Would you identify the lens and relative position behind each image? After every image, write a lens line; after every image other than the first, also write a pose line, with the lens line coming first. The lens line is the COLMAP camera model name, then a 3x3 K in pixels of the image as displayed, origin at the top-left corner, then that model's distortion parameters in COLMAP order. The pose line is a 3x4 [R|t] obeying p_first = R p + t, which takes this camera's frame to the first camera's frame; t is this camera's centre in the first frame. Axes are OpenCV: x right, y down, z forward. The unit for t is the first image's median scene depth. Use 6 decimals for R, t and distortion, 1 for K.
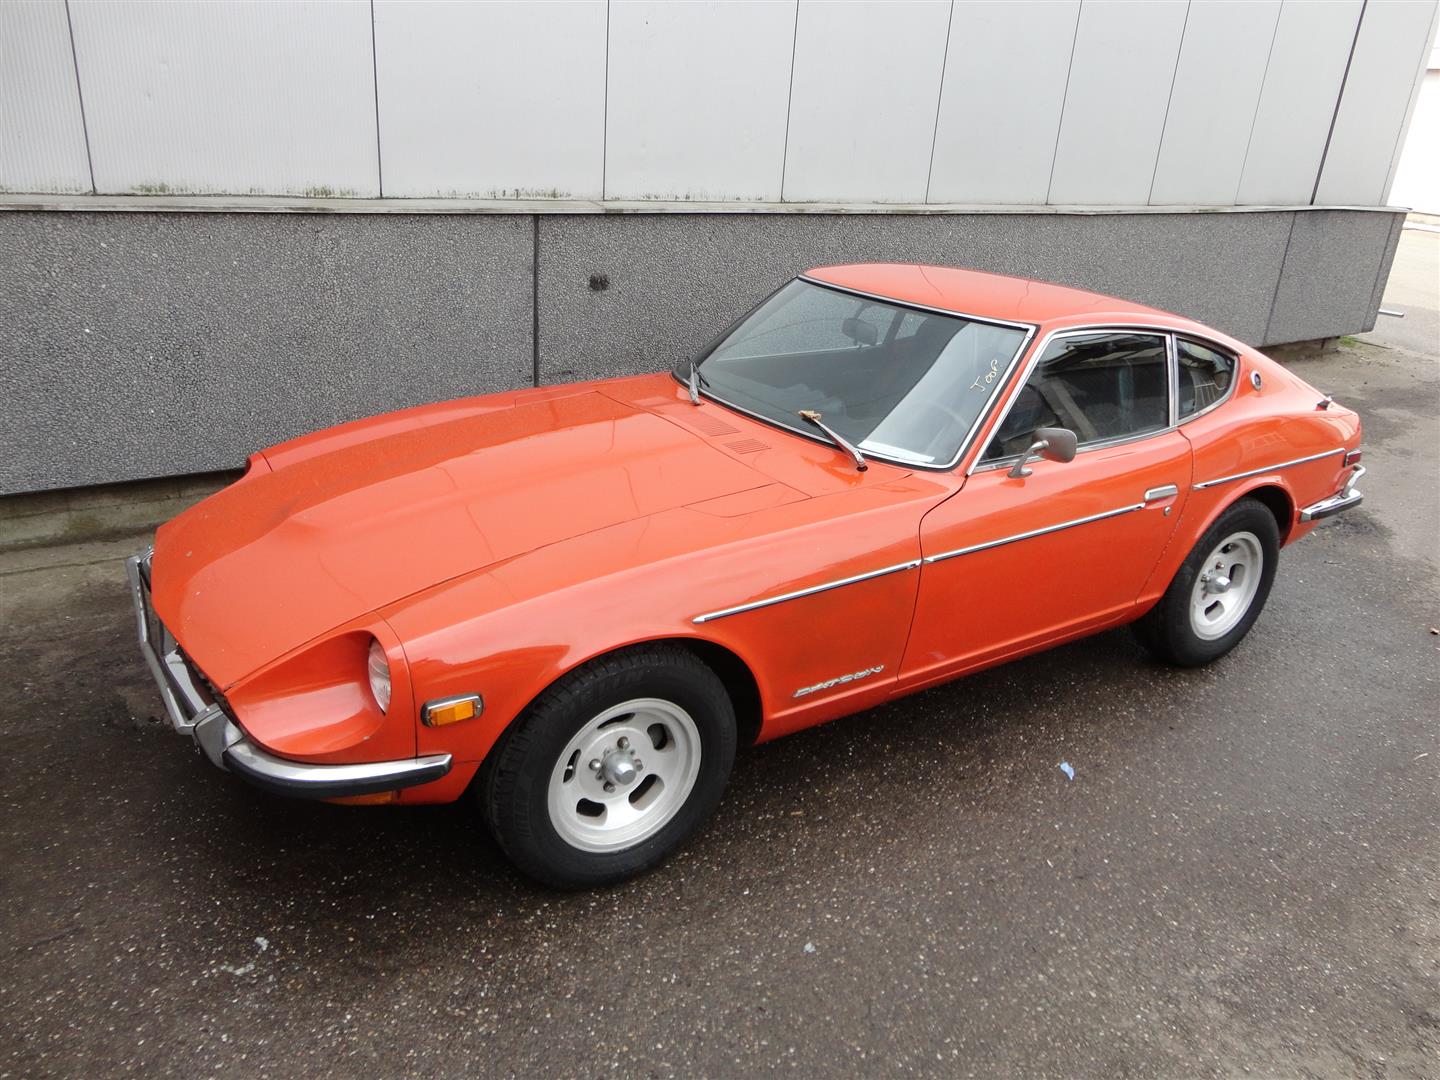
lens RADIAL K [[1064.9, 0, 720.0], [0, 1064.9, 540.0], [0, 0, 1]] dist [0.002604, 0.005837]
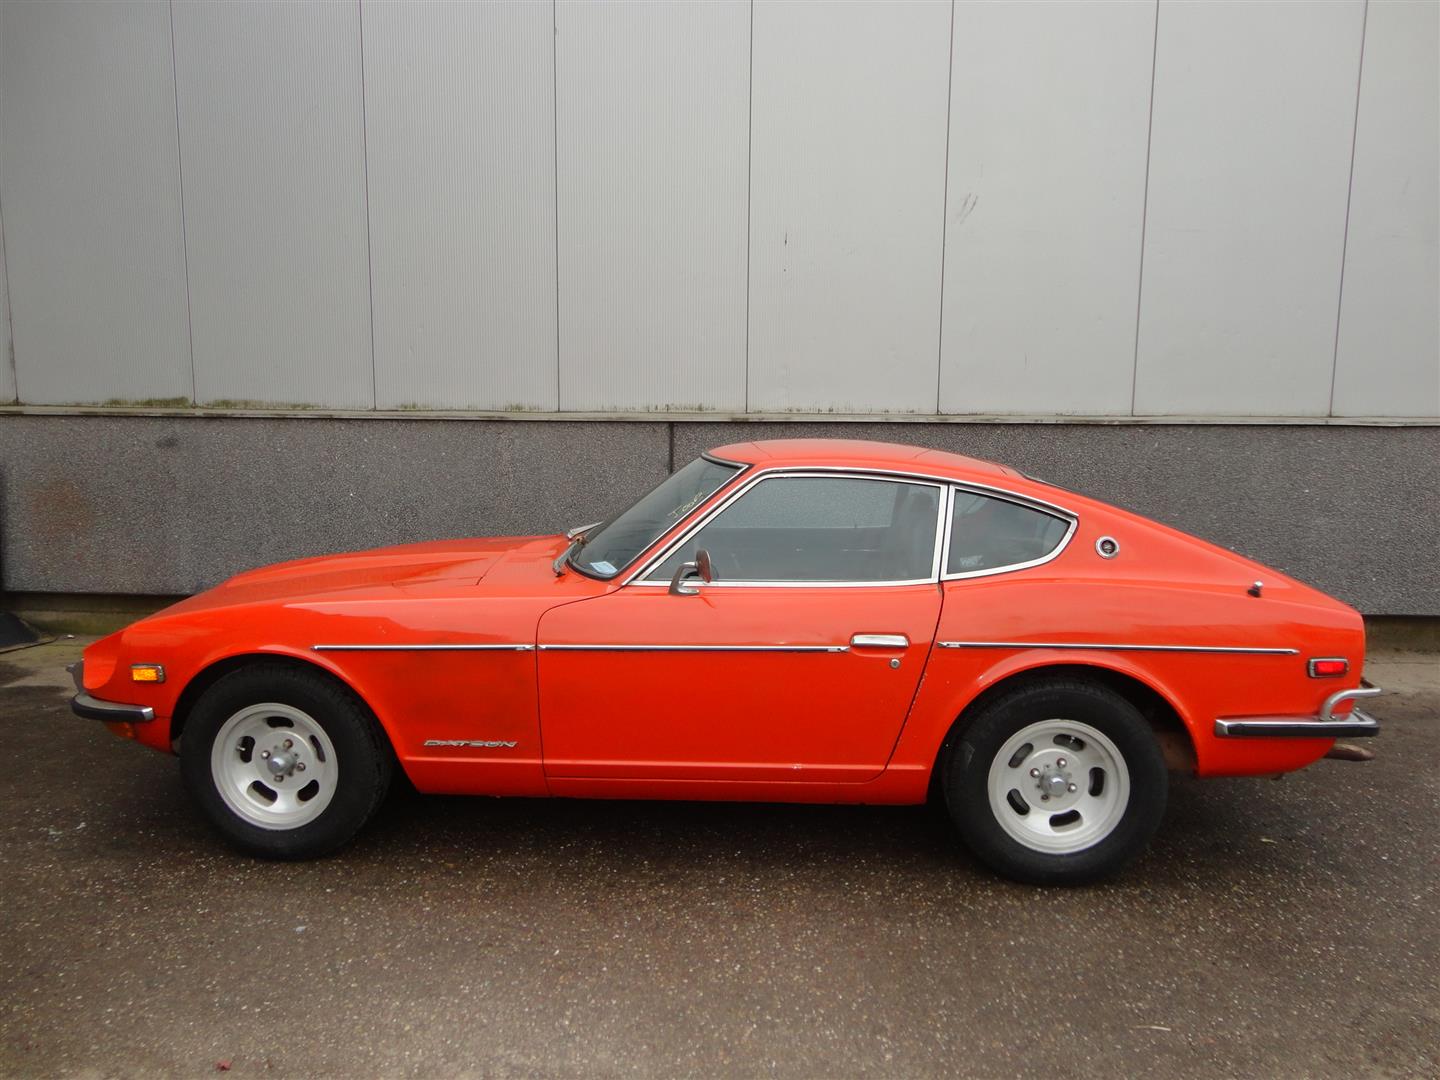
lens RADIAL K [[1066.0, 0, 720.0], [0, 1066.0, 540.0], [0, 0, 1]] dist [-0.005891, 0.004023]
pose [[0.795458, 0.027991, -0.605362, 0.712749], [-0.186768, 0.961632, -0.200953, 0.070337], [0.576511, 0.272912, 0.770165, 0.141580]]
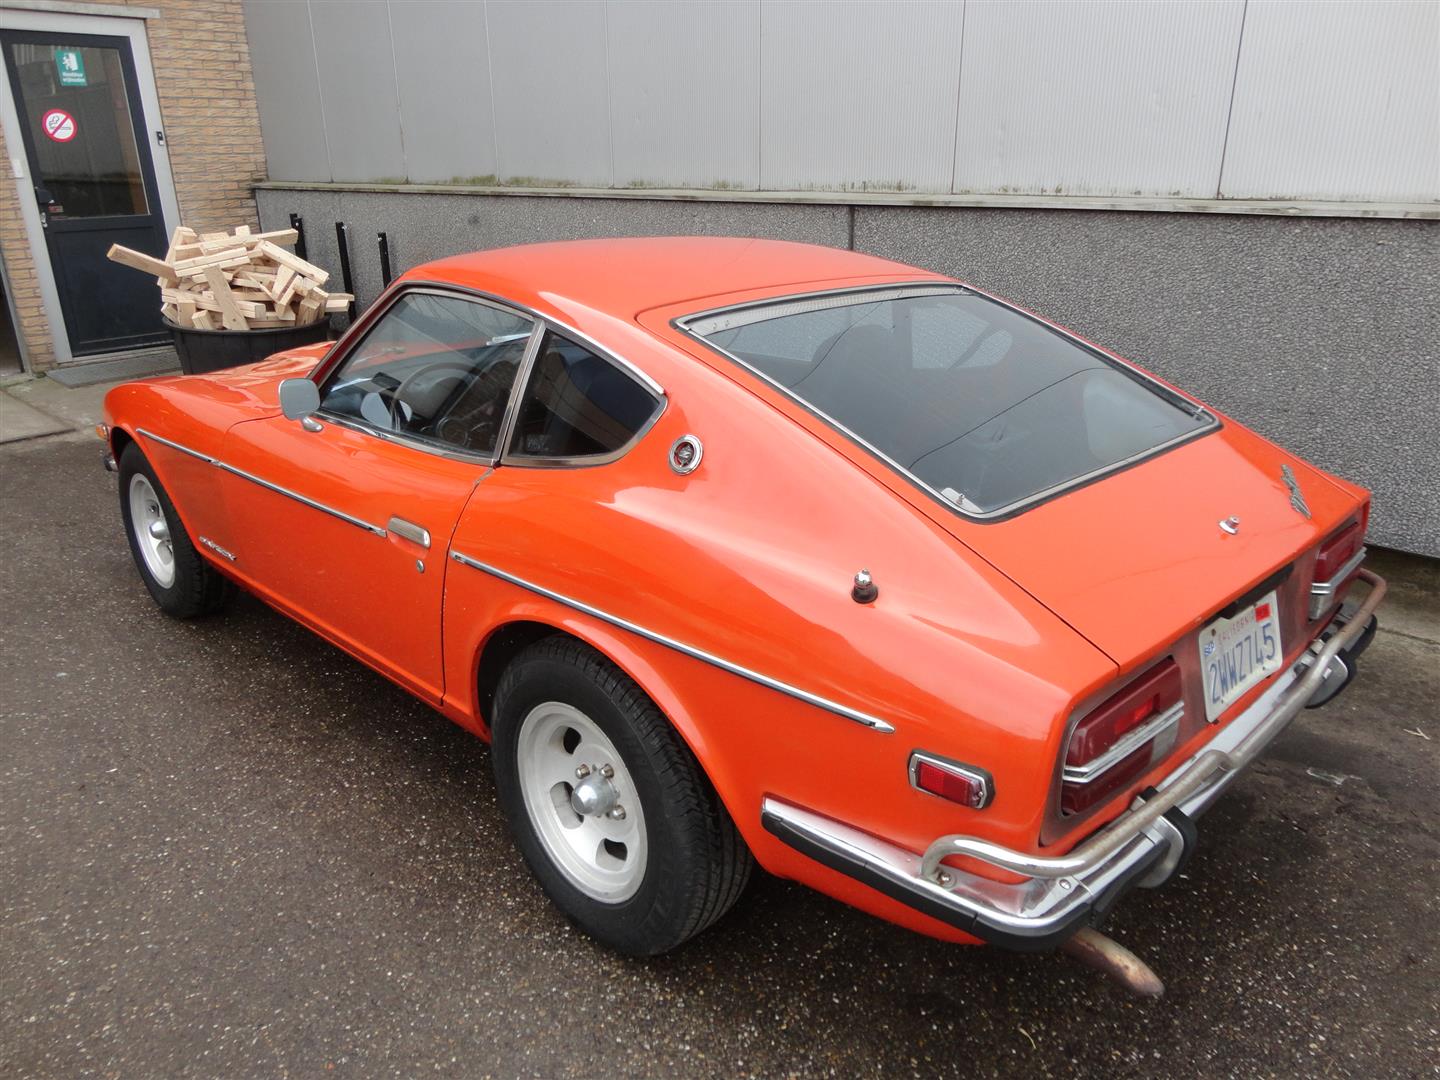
lens RADIAL K [[1065.0, 0, 722.2], [0, 1065.0, 557.6], [0, 0, 1]] dist [-0.042300, 0.046619]
pose [[0.202726, 0.284130, -0.937109, 0.901225], [-0.345818, 0.916091, 0.202946, -0.194581], [0.916140, 0.282927, 0.283973, 0.820261]]
